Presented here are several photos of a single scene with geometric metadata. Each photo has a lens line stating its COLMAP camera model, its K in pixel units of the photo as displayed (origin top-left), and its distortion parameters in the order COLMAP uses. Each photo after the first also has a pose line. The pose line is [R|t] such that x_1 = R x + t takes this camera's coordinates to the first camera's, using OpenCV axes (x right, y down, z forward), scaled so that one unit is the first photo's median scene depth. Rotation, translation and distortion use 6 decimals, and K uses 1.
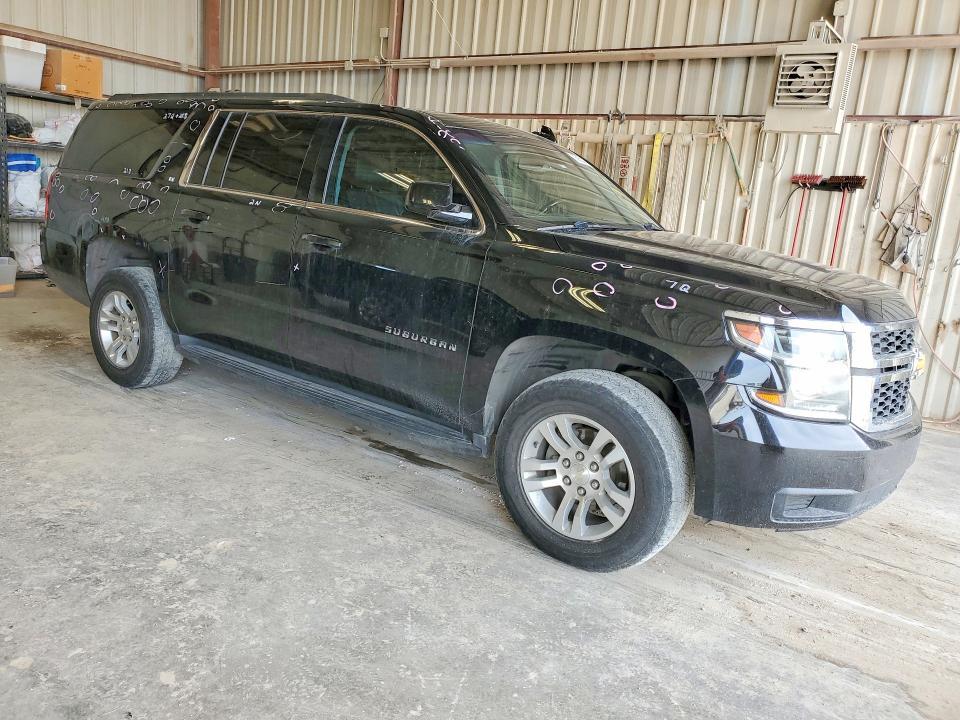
lens RADIAL K [[787.1, 0, 480.0], [0, 787.1, 360.0], [0, 0, 1]] dist [-0.001827, -0.002909]
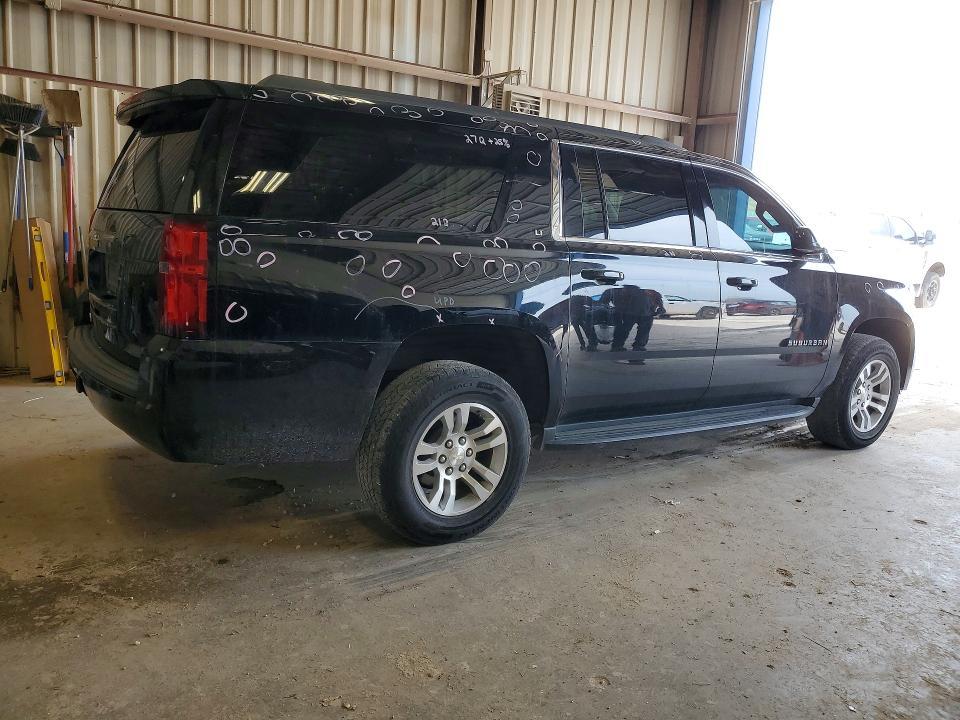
lens RADIAL K [[757.8, 0, 480.0], [0, 757.8, 360.0], [0, 0, 1]] dist [0.003999, 0.006735]
pose [[0.305535, -0.235797, 0.922523, -0.800979], [0.156718, 0.968093, 0.195540, -0.190798], [-0.939195, 0.084832, 0.332740, 0.597047]]
